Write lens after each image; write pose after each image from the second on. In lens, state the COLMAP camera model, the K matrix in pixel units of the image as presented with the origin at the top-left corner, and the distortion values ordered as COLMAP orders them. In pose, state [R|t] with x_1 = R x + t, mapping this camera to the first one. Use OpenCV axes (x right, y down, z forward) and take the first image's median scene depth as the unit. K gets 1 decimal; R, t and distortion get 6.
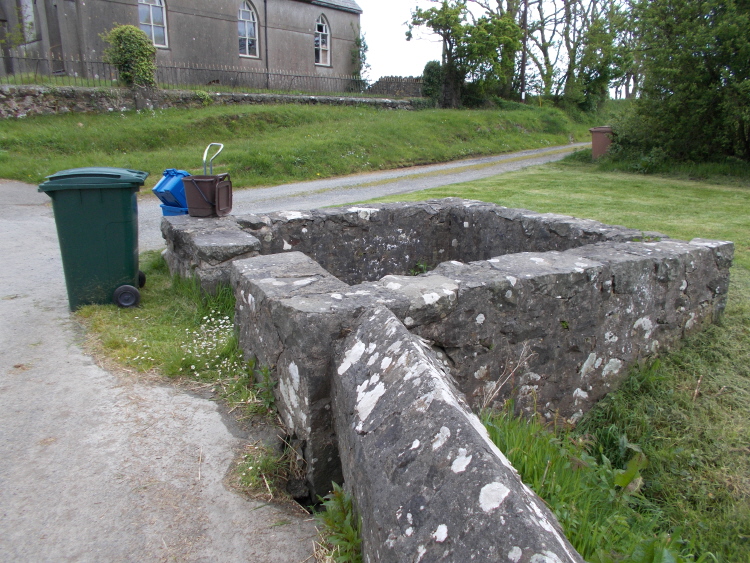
lens RADIAL K [[576.0, 0, 376.6], [0, 576.0, 281.6], [0, 0, 1]] dist [-0.002671, -0.002350]
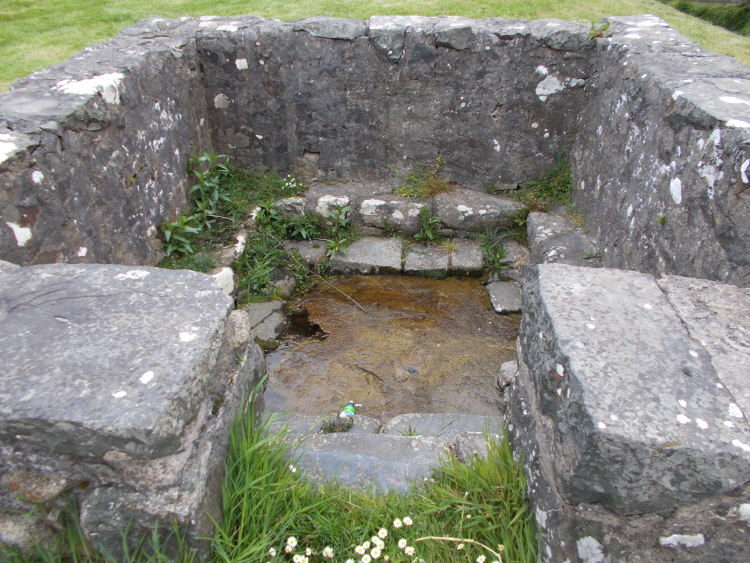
lens RADIAL K [[576.0, 0, 374.5], [0, 576.0, 283.3], [0, 0, 1]] dist [-0.002671, -0.002350]
pose [[0.605467, -0.472215, 0.640642, -0.260643], [0.233241, 0.874896, 0.424448, -0.133386], [-0.760926, -0.107565, 0.639860, 0.561927]]
